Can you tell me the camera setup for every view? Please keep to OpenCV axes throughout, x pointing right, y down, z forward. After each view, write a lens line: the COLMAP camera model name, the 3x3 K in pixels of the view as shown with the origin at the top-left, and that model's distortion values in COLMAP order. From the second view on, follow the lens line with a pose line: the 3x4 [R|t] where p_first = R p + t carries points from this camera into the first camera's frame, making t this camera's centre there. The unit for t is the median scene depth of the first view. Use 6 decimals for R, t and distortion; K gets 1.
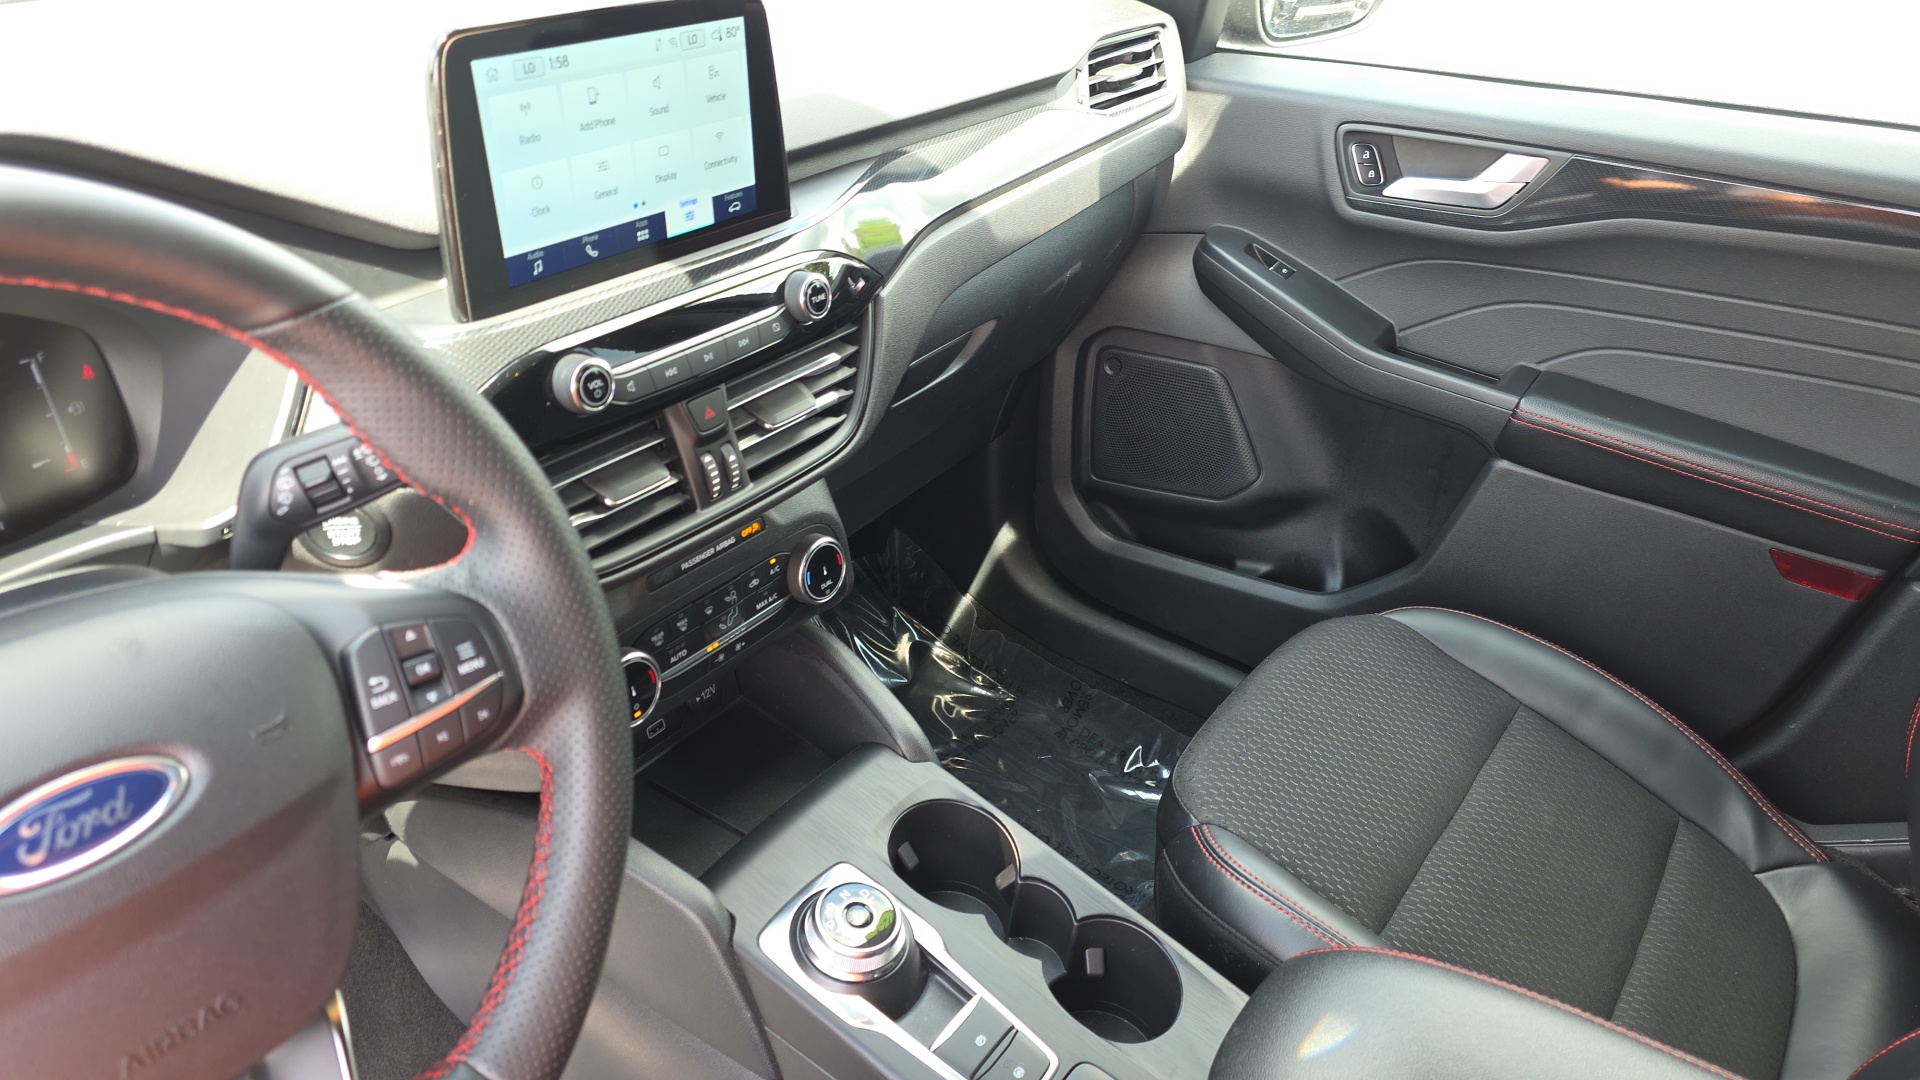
lens RADIAL K [[1299.4, 0, 951.9], [0, 1299.4, 539.1], [0, 0, 1]] dist [0.059144, -0.066485]
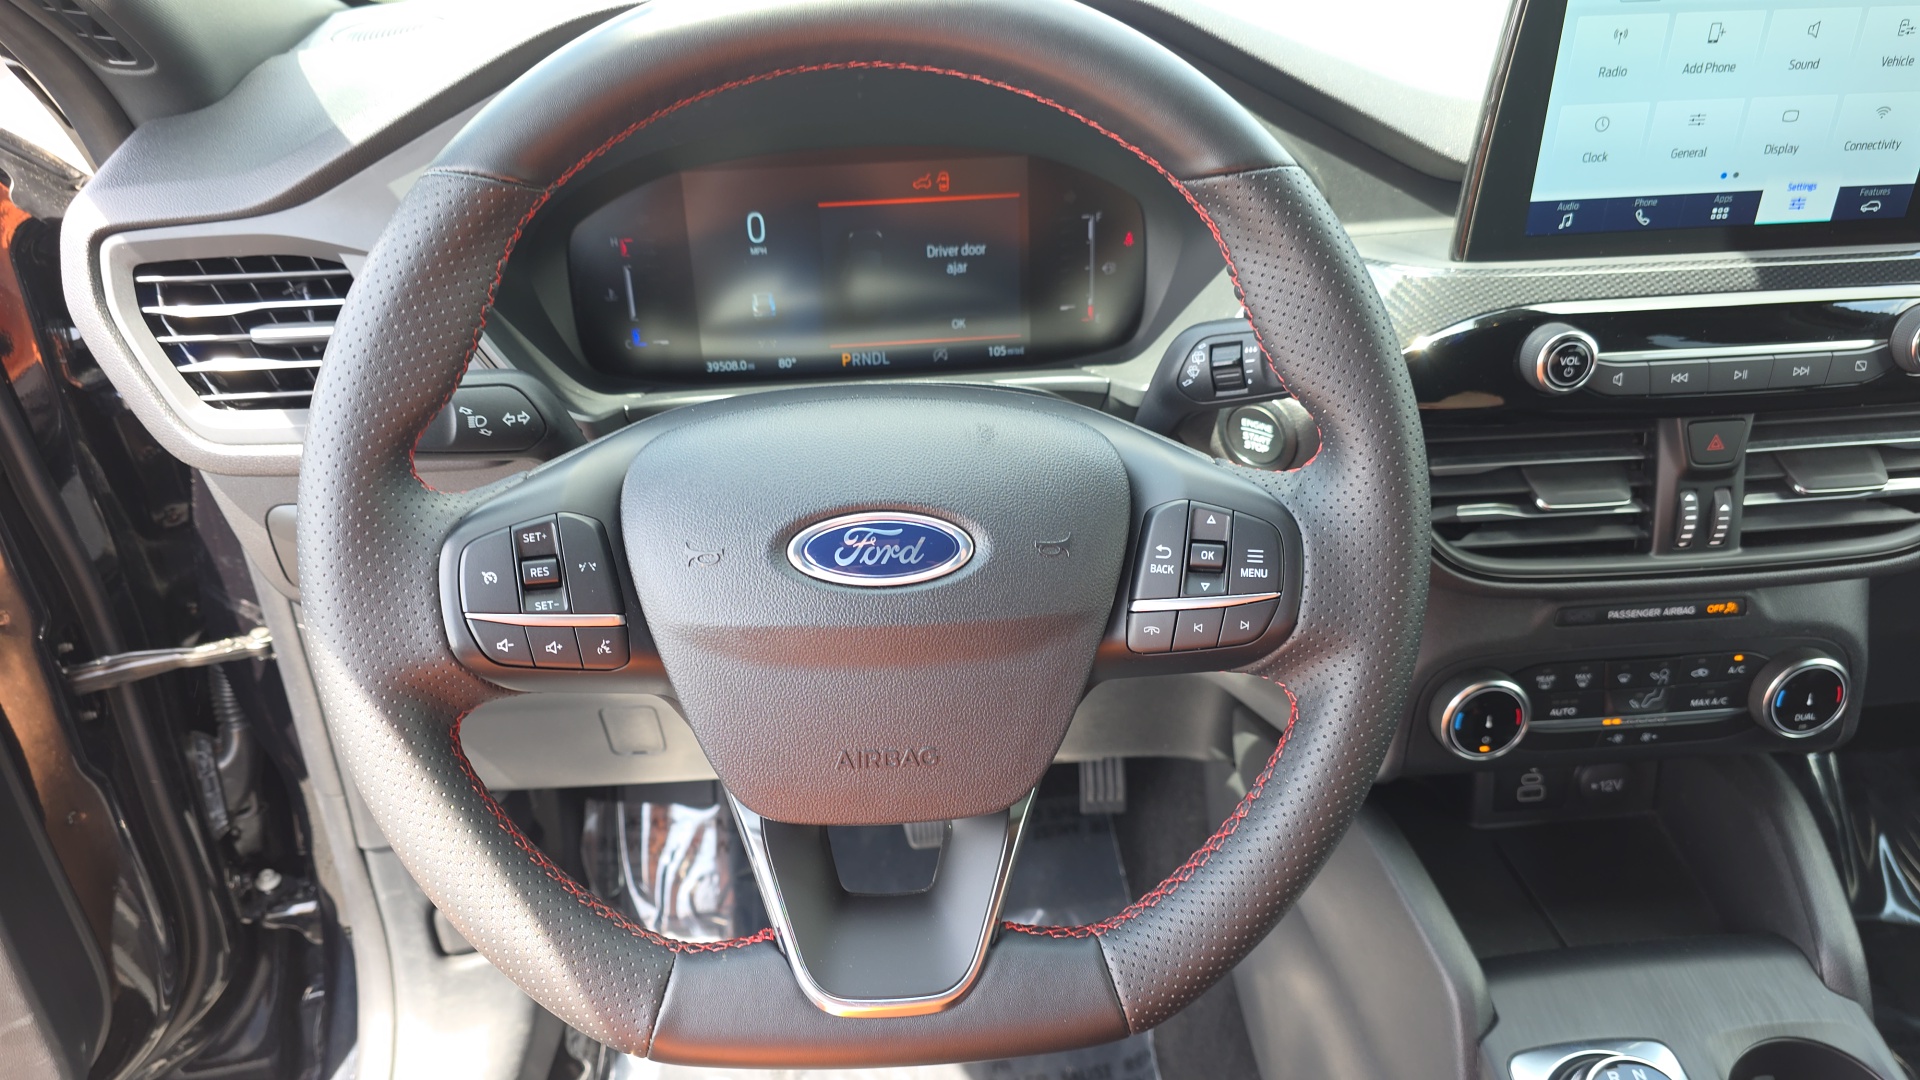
lens RADIAL K [[1299.4, 0, 950.5], [0, 1299.4, 564.3], [0, 0, 1]] dist [0.059144, -0.066485]
pose [[0.650412, 0.346138, -0.676131, 0.073936], [-0.349719, 0.926640, 0.137967, 0.022488], [0.674286, 0.146720, 0.723748, 0.099974]]
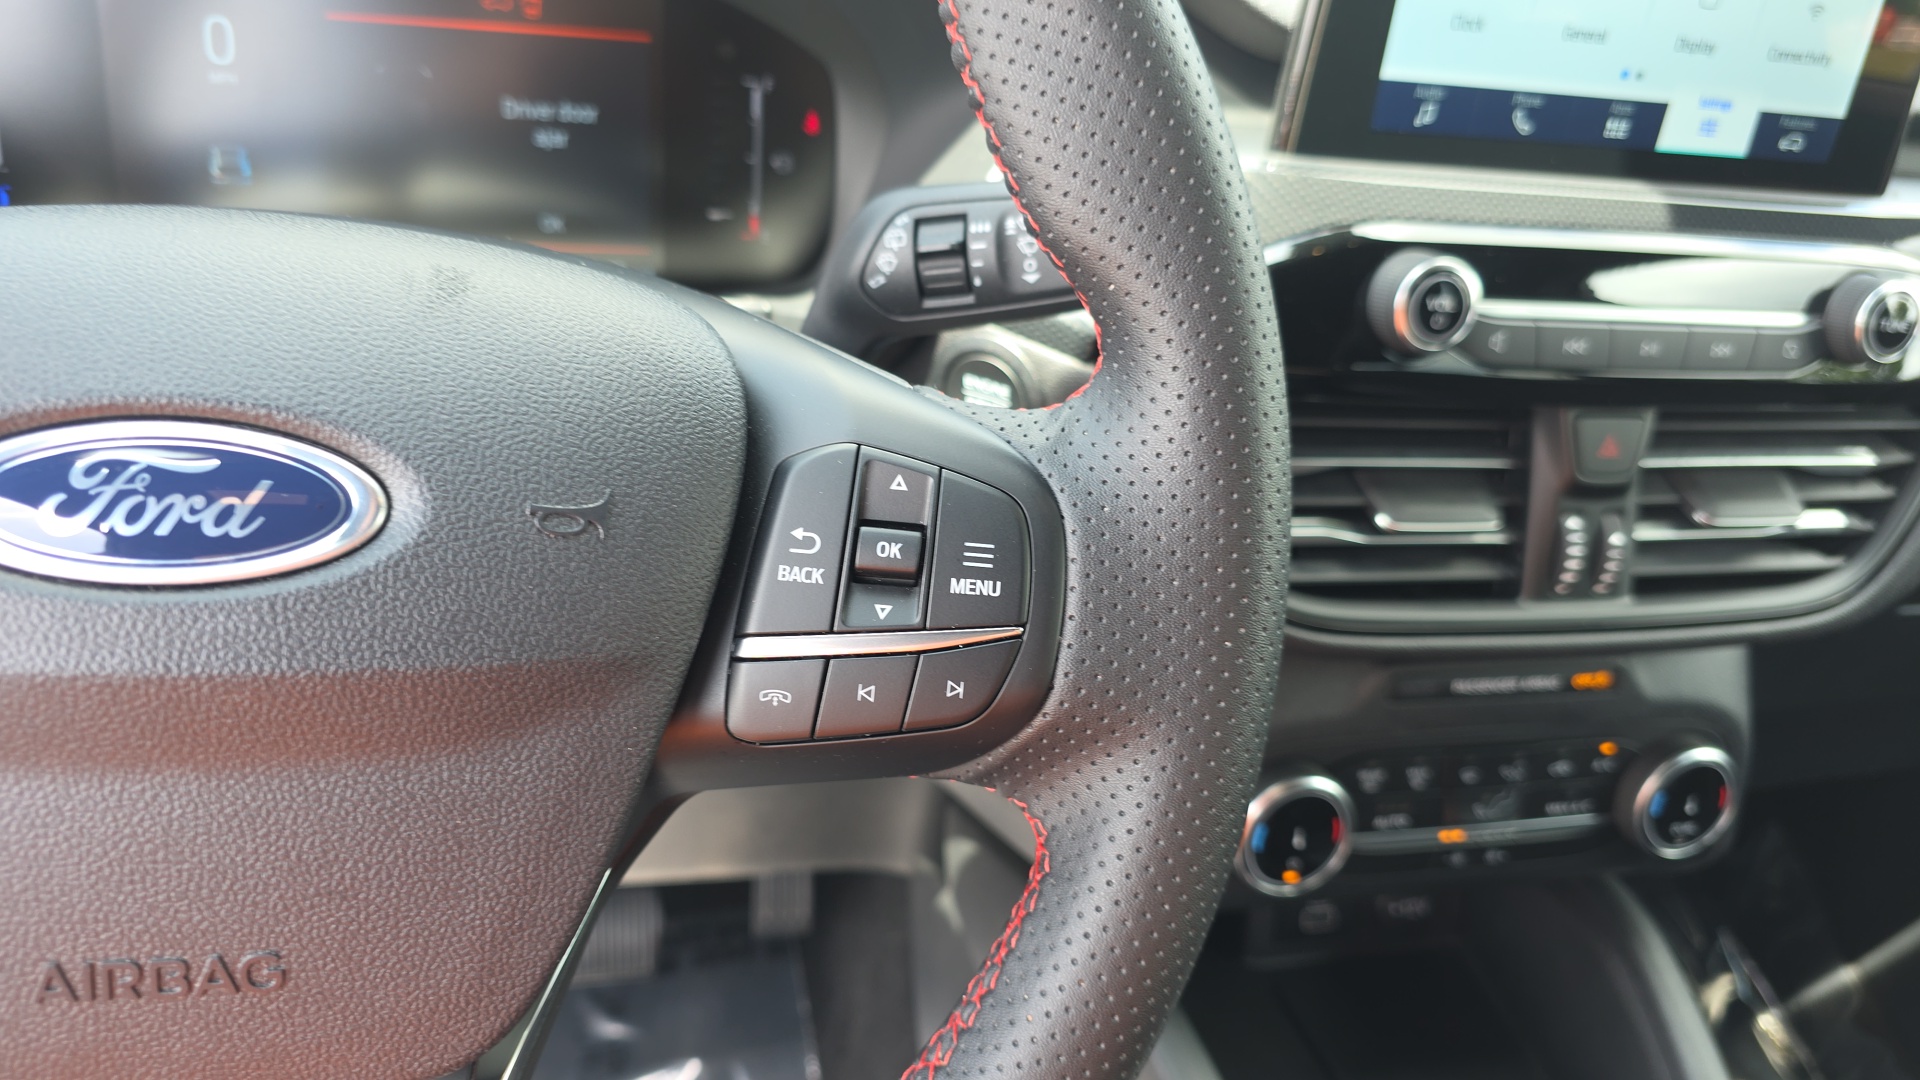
lens RADIAL K [[1341.0, 0, 945.2], [0, 1341.0, 528.7], [0, 0, 1]] dist [0.016870, -0.035571]
pose [[0.762356, 0.325214, -0.559508, -0.061890], [-0.395819, 0.918312, -0.005554, 0.049816], [0.511997, 0.225698, 0.828806, 0.341584]]
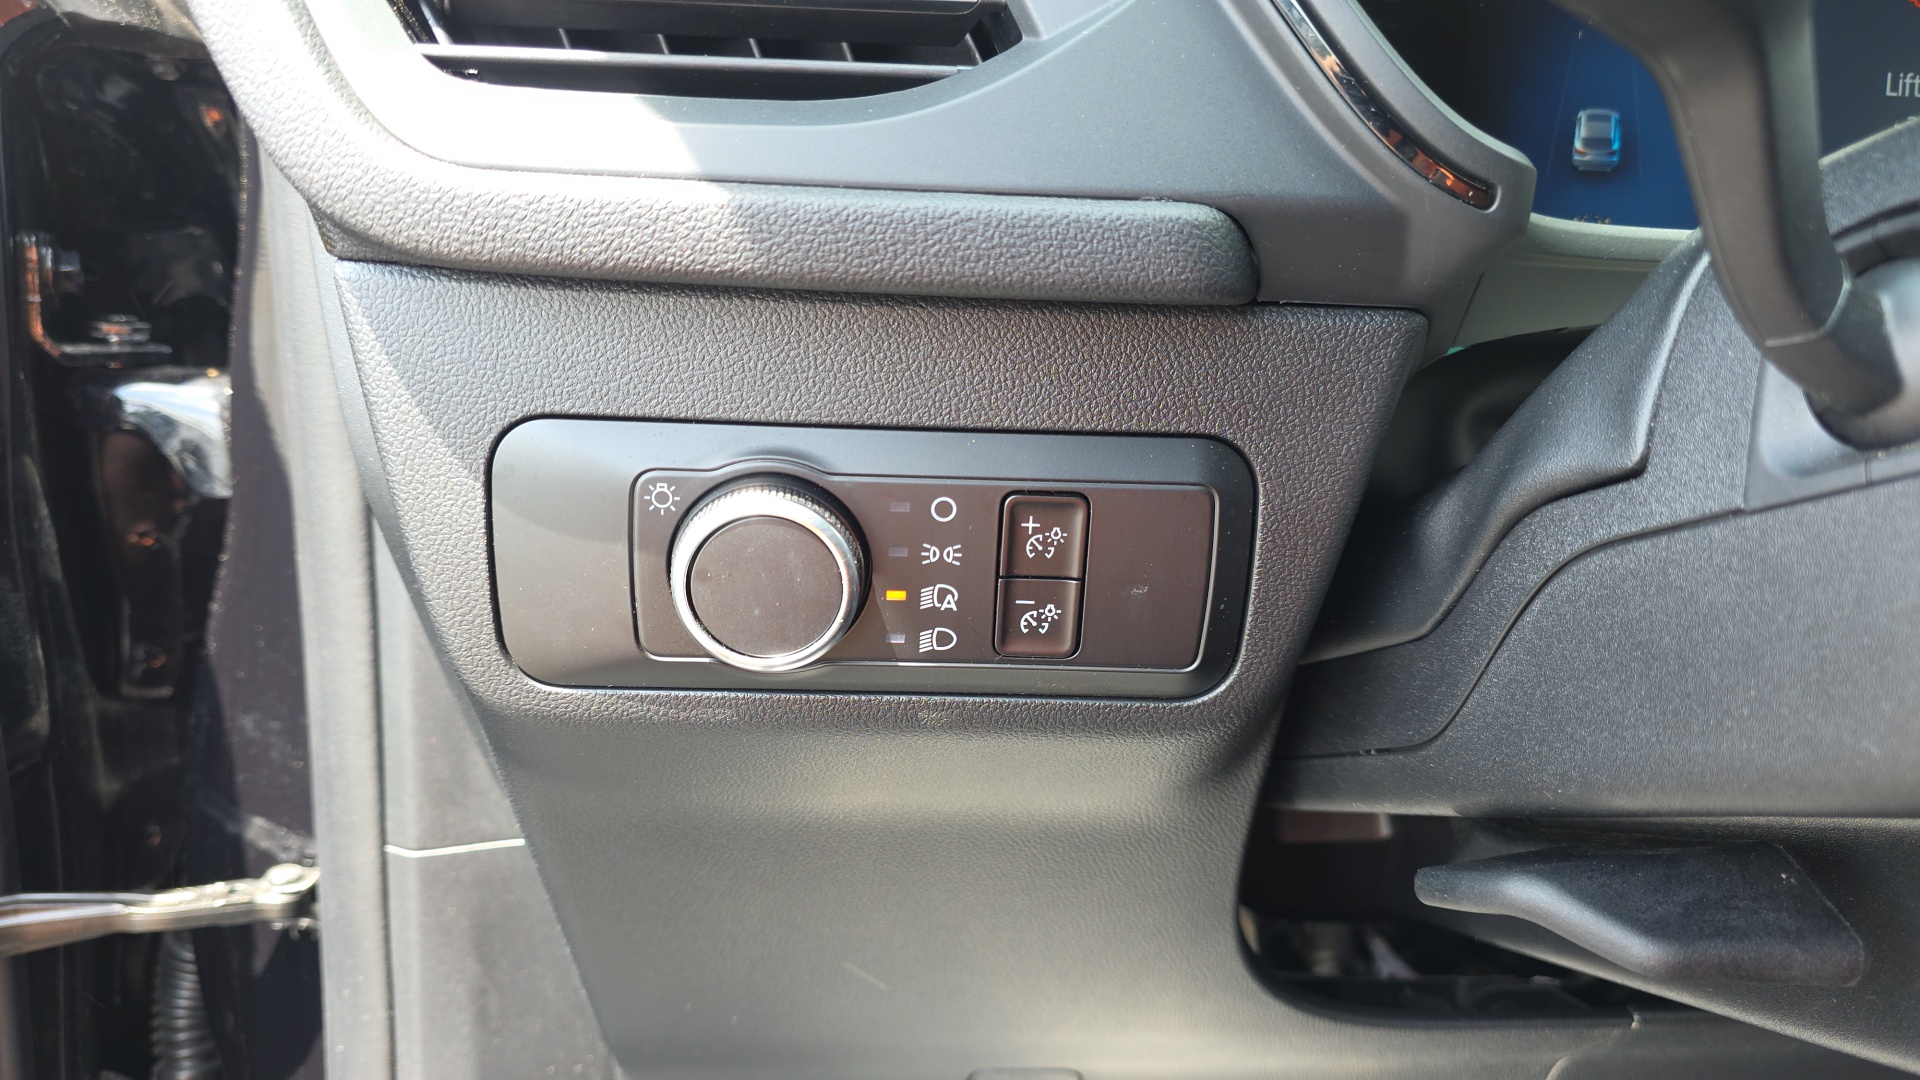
lens RADIAL K [[1299.4, 0, 952.5], [0, 1299.4, 540.2], [0, 0, 1]] dist [0.059144, -0.066485]
pose [[0.653140, 0.180817, -0.735332, -0.468210], [-0.402149, 0.905641, -0.134503, 0.268998], [0.641626, 0.383562, 0.664226, 0.274756]]
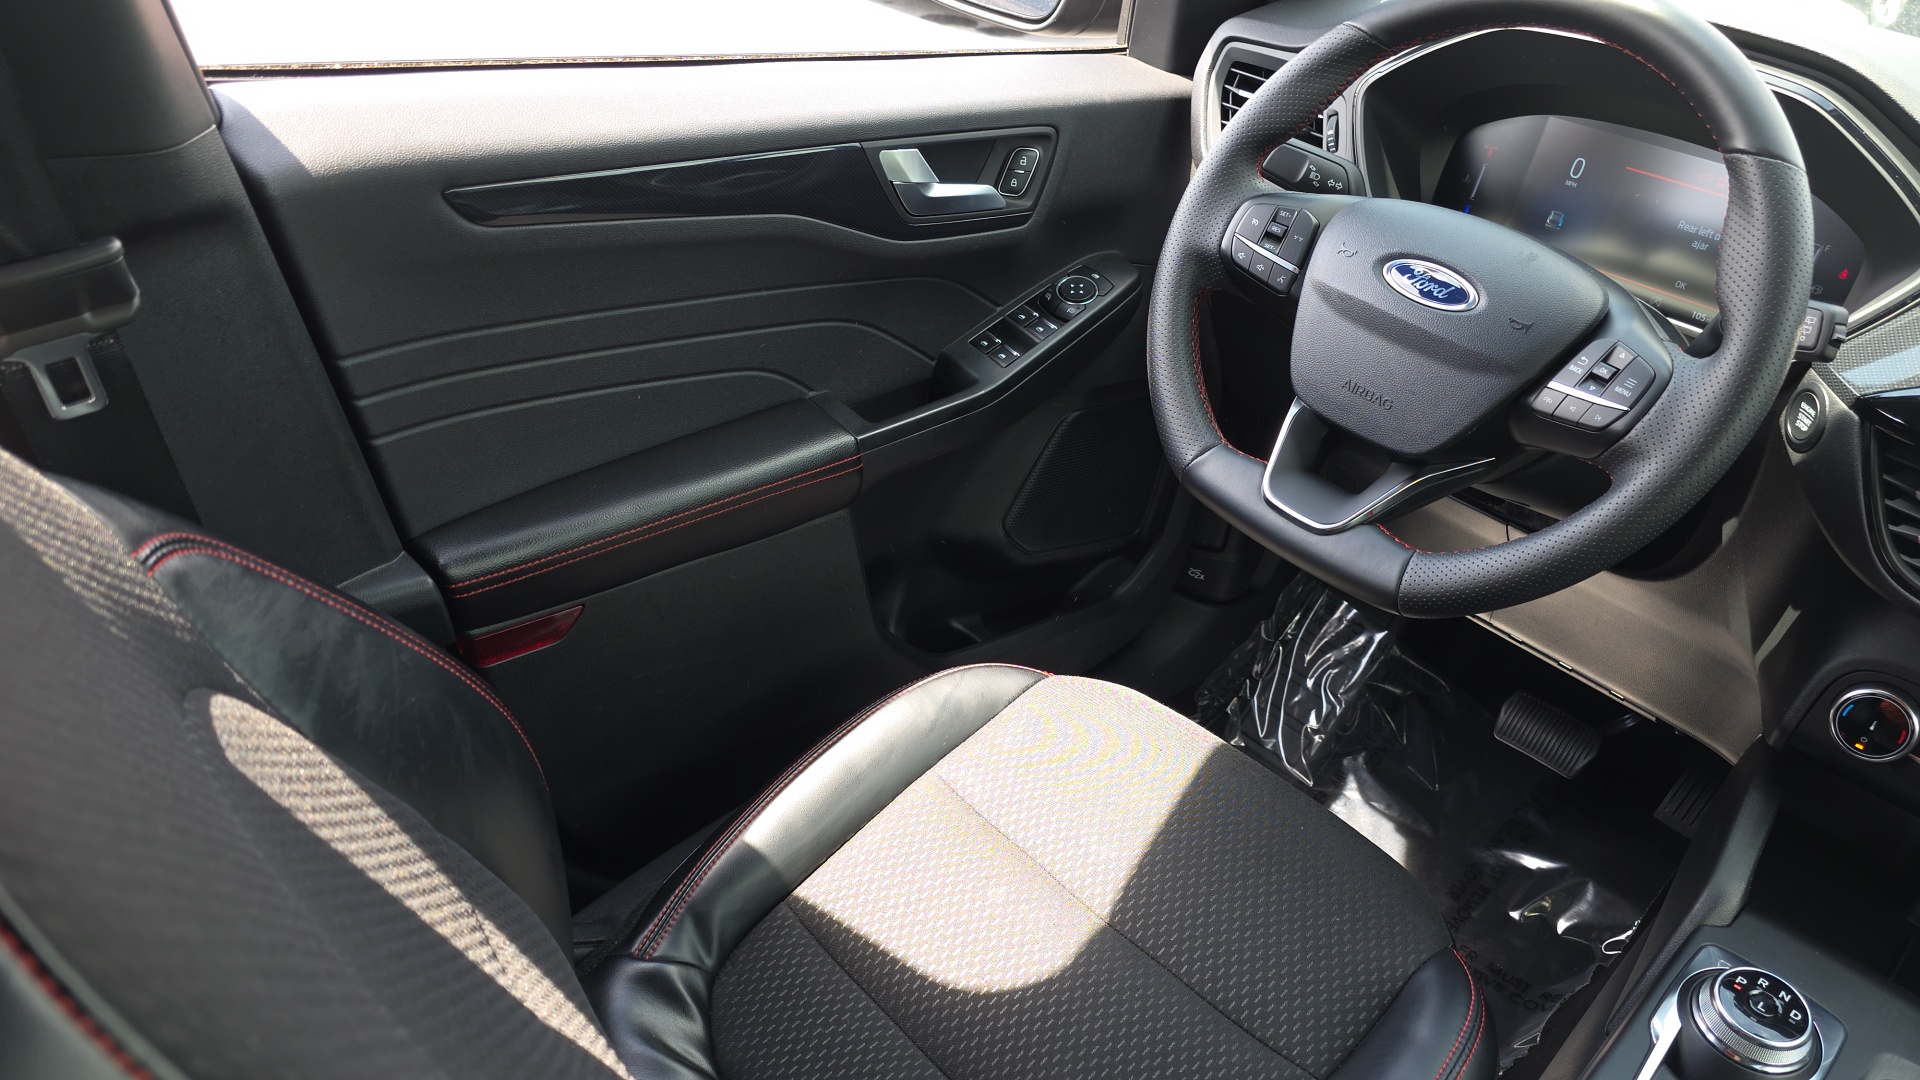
lens RADIAL K [[1299.4, 0, 969.3], [0, 1299.4, 557.8], [0, 0, 1]] dist [0.059144, -0.066485]
pose [[-0.178275, 0.474161, -0.862200, 0.686900], [-0.613629, 0.631406, 0.474116, -0.022412], [0.769206, 0.613594, 0.178395, 0.159601]]
